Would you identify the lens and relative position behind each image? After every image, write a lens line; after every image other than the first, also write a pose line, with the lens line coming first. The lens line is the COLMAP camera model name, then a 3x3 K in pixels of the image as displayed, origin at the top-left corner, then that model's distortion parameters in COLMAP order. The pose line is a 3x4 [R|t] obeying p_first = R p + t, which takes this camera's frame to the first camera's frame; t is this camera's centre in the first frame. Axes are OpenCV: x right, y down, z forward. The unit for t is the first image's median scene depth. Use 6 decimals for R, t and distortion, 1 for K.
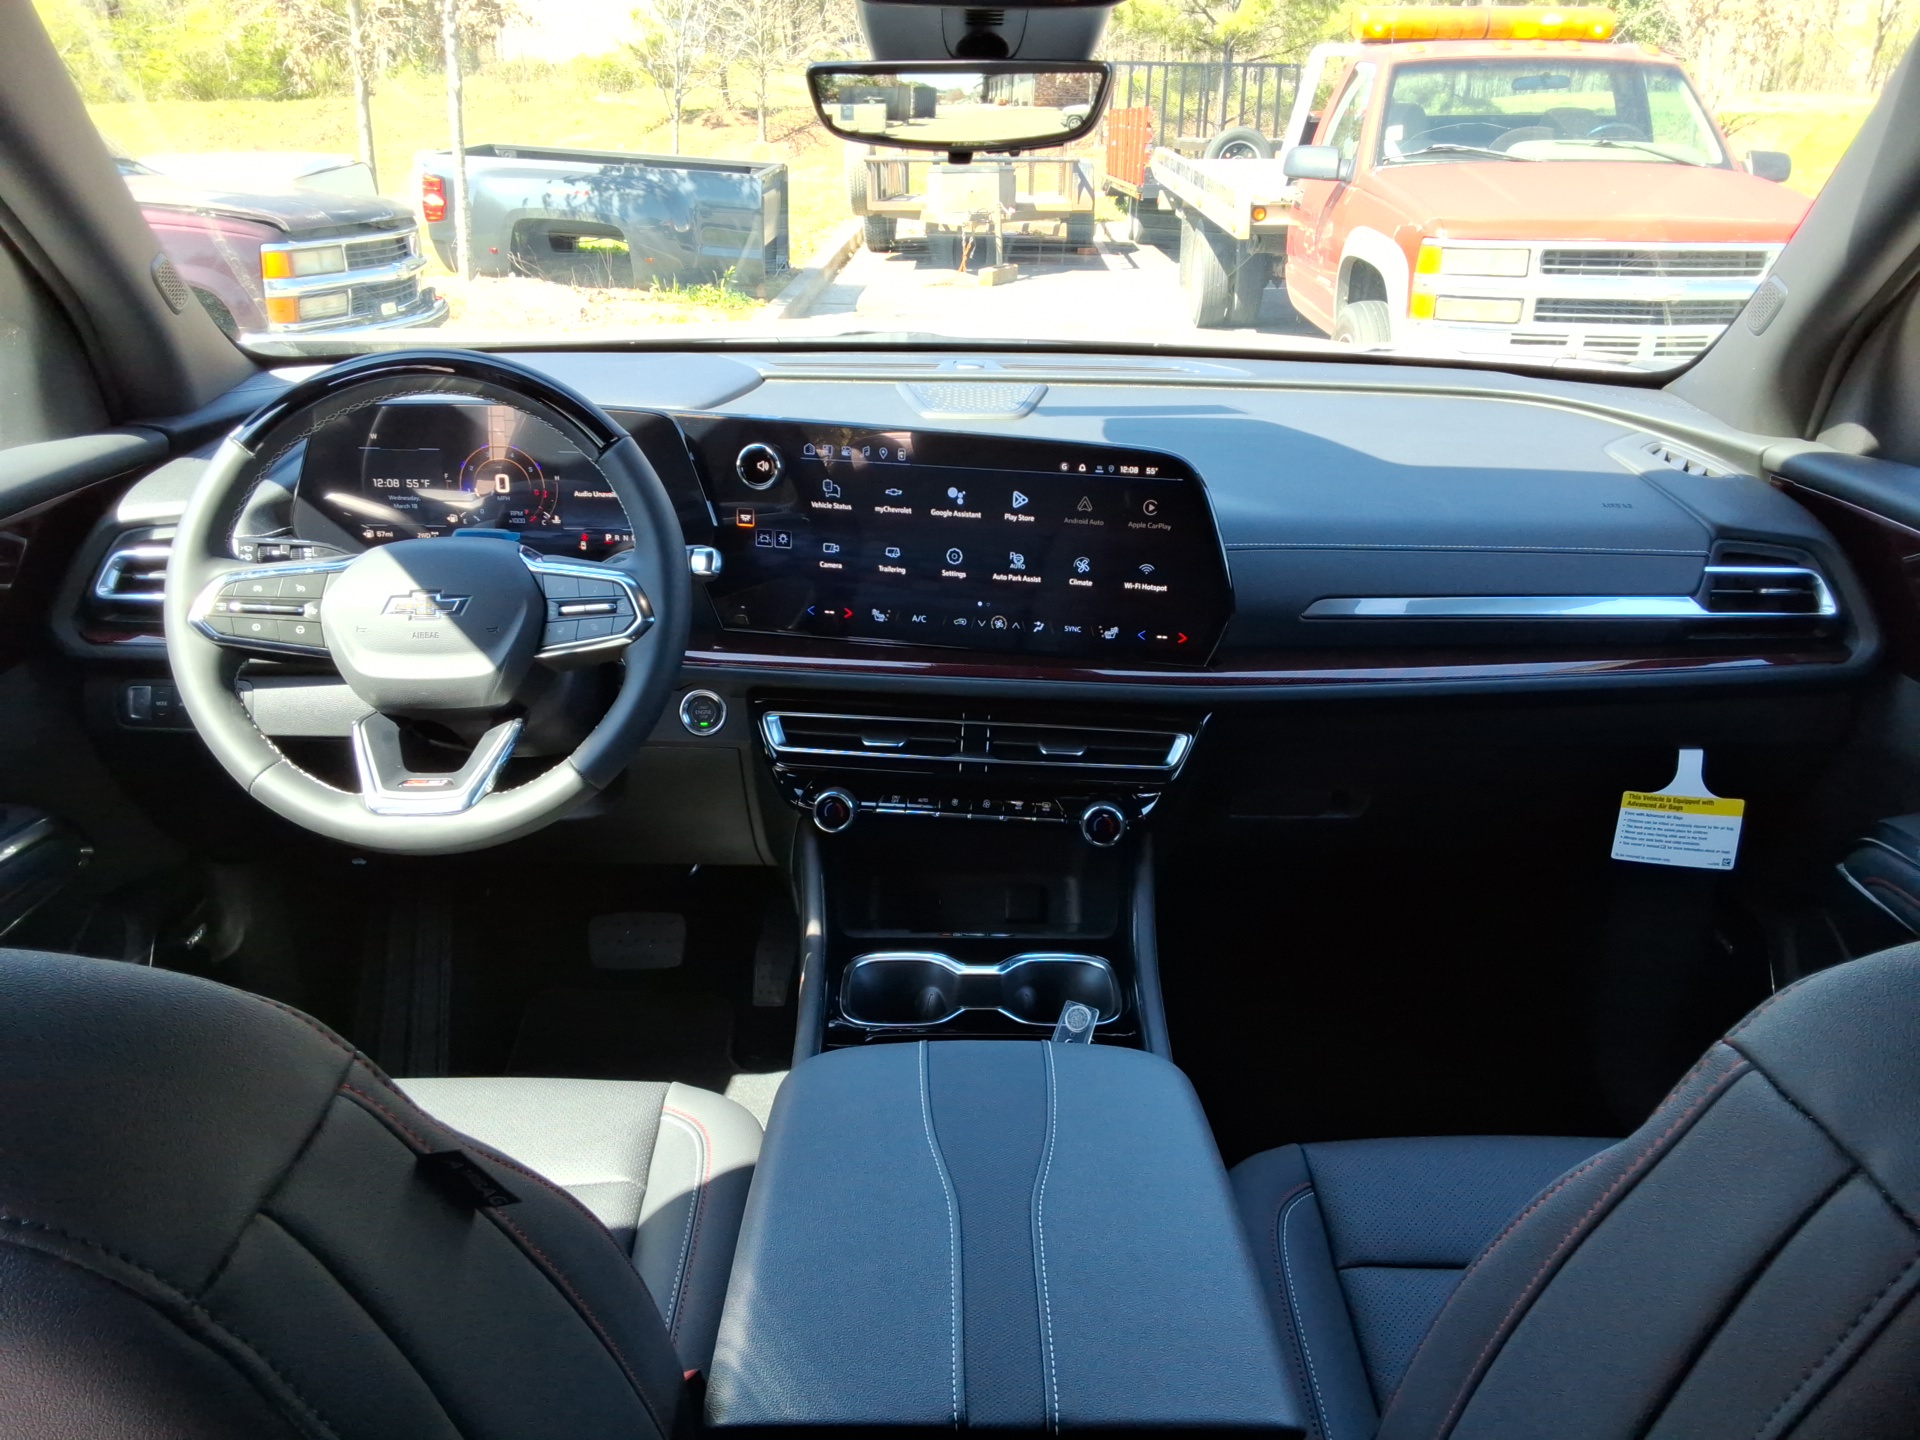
lens RADIAL K [[1538.2, 0, 973.9], [0, 1538.2, 698.7], [0, 0, 1]] dist [0.125929, -0.194167]
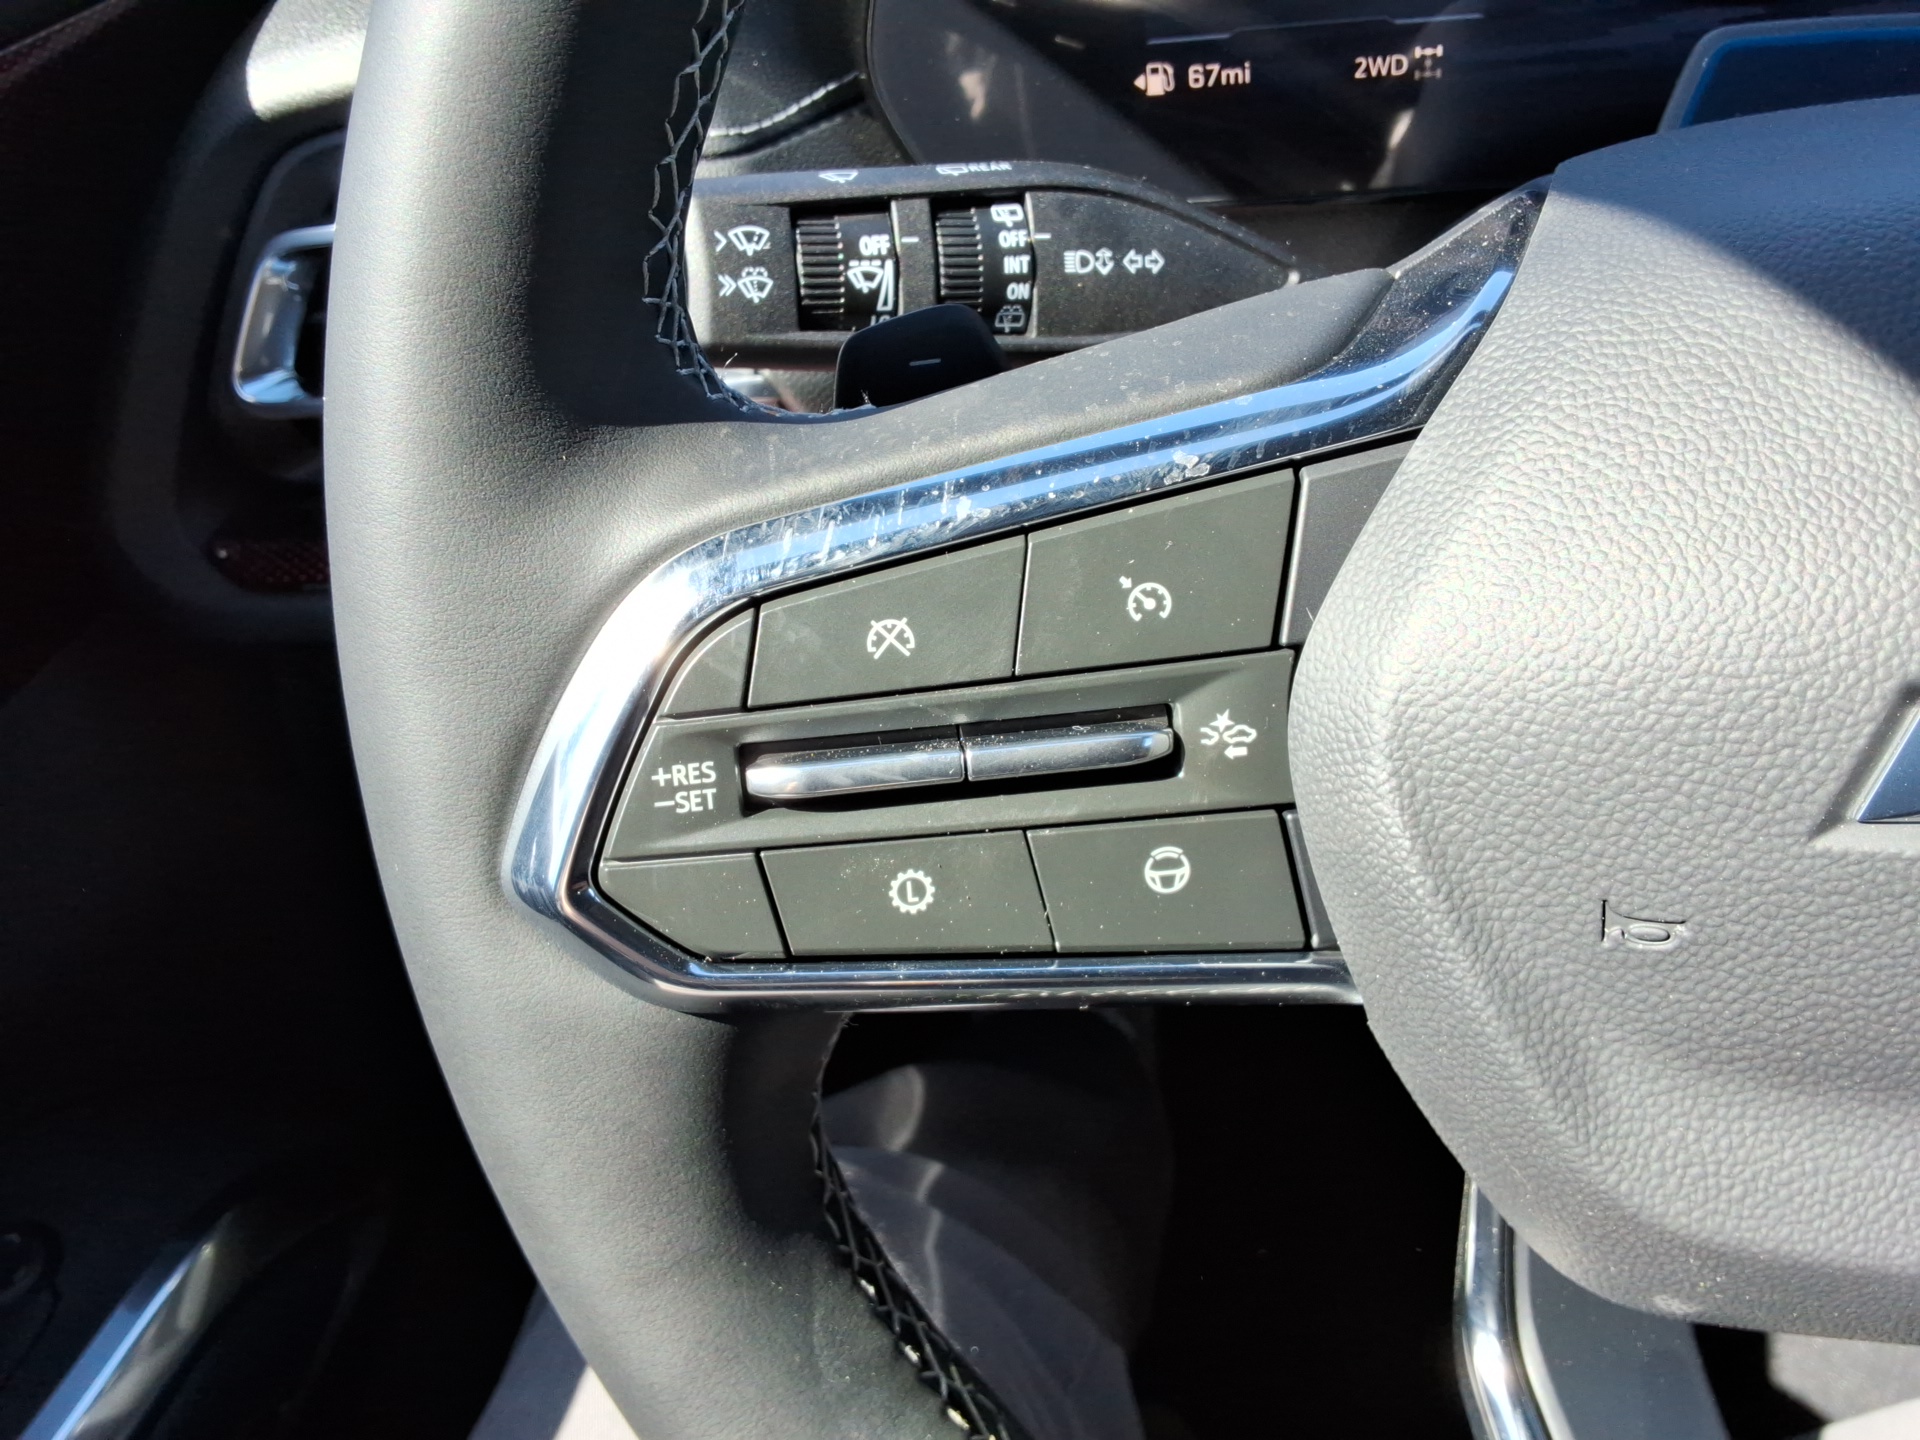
lens RADIAL K [[1538.2, 0, 973.9], [0, 1538.2, 698.7], [0, 0, 1]] dist [0.125929, -0.194167]
pose [[0.966928, 0.015724, -0.254566, -0.351594], [0.063990, 0.951218, 0.301812, -0.090436], [0.246893, -0.308120, 0.918752, 0.737848]]
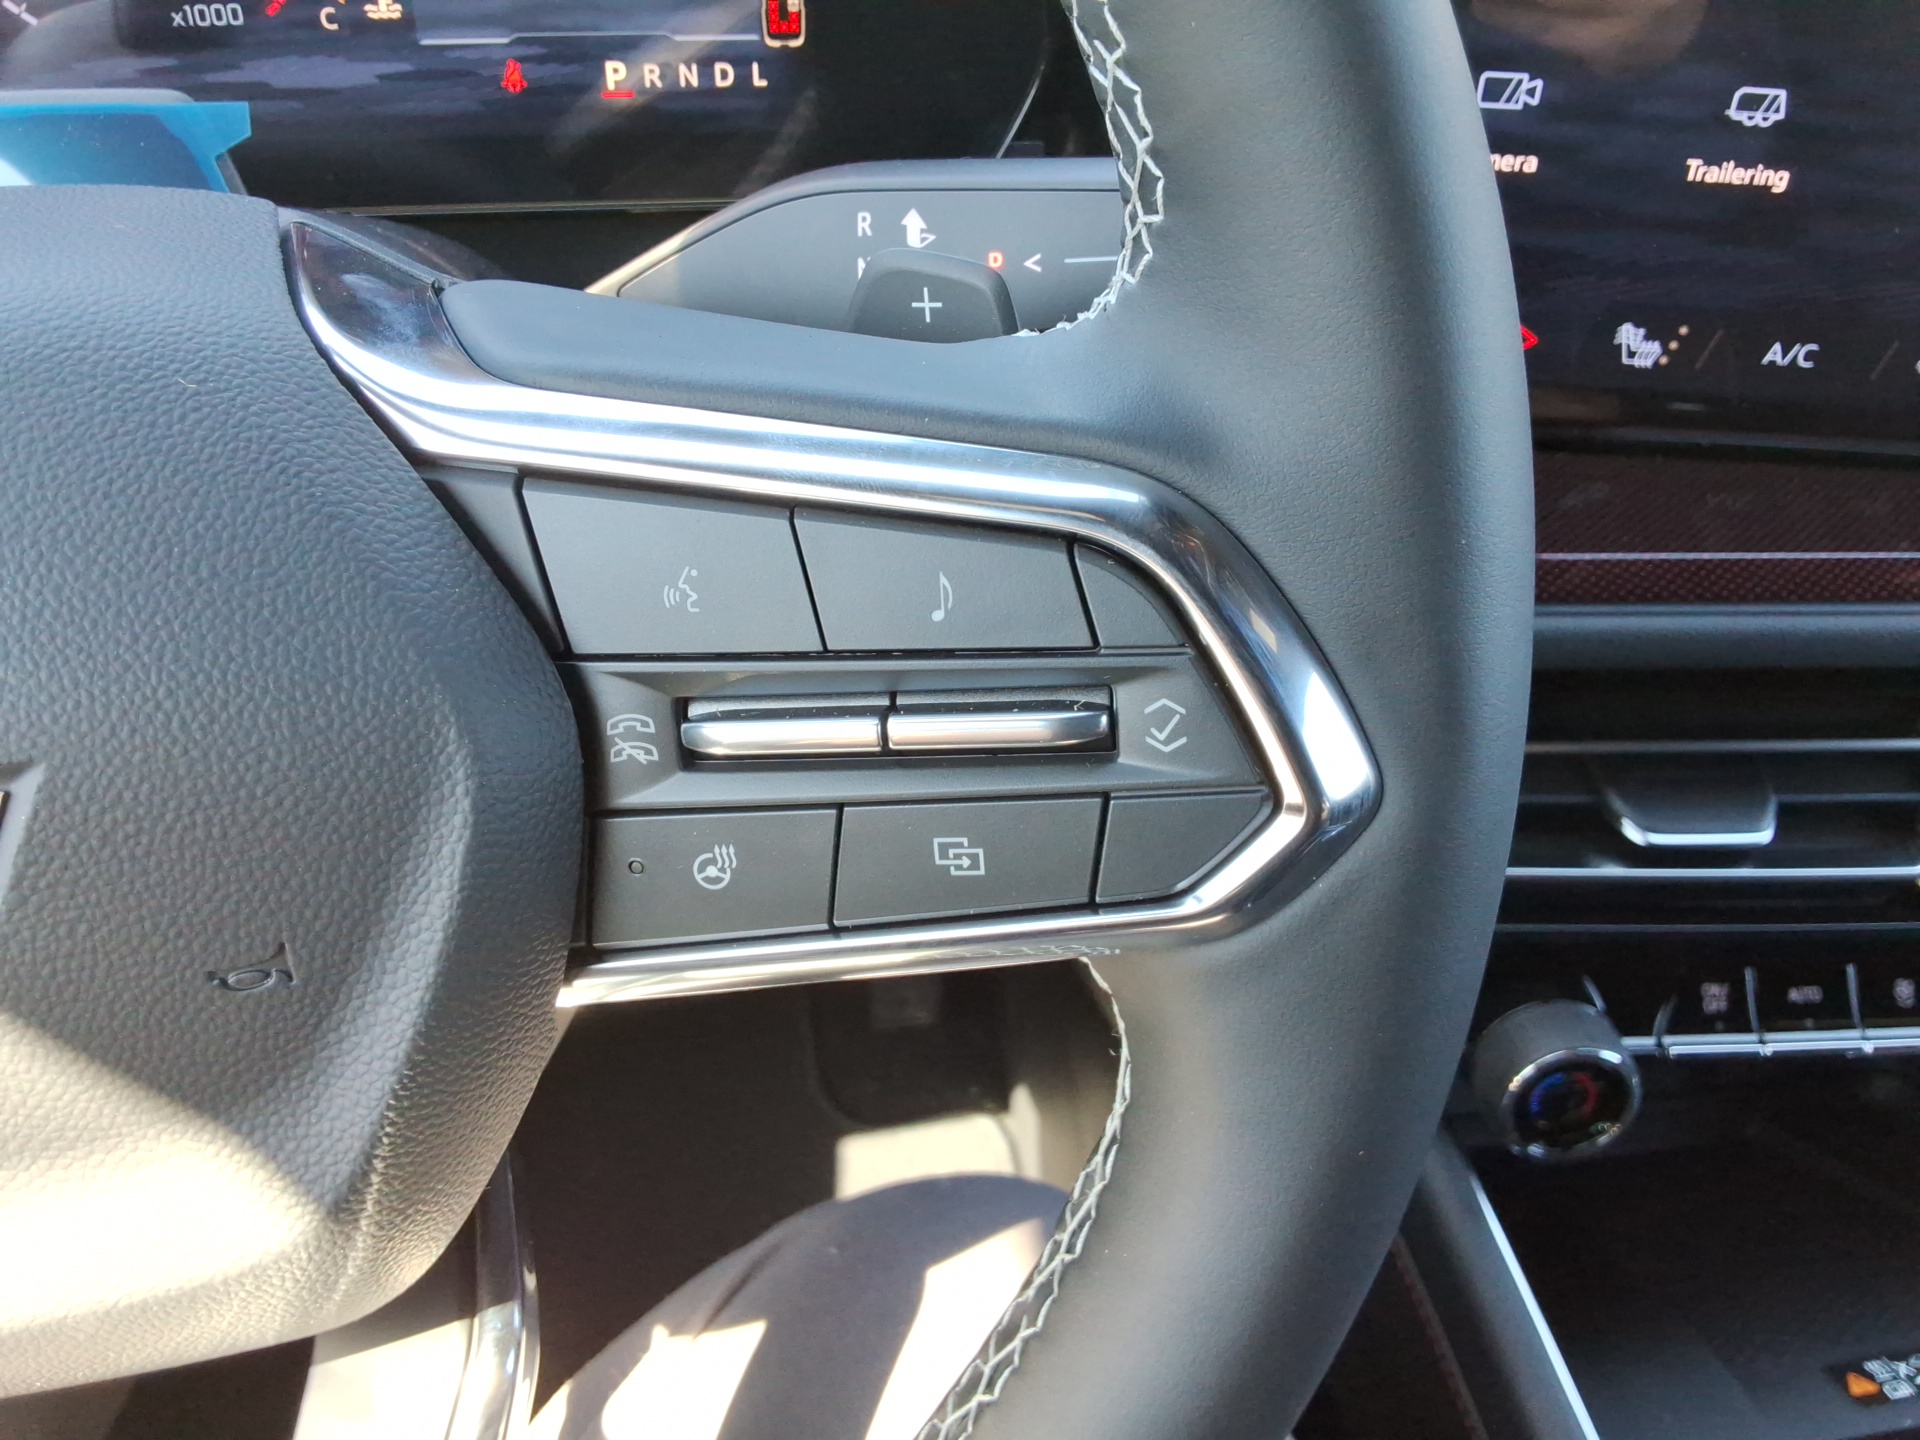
lens RADIAL K [[1549.7, 0, 966.7], [0, 1549.7, 697.5], [0, 0, 1]] dist [0.125445, -0.222667]
pose [[0.987998, -0.082763, 0.130424, -0.224433], [0.033638, 0.939362, 0.341274, -0.096230], [-0.150760, -0.332791, 0.930871, 0.742004]]
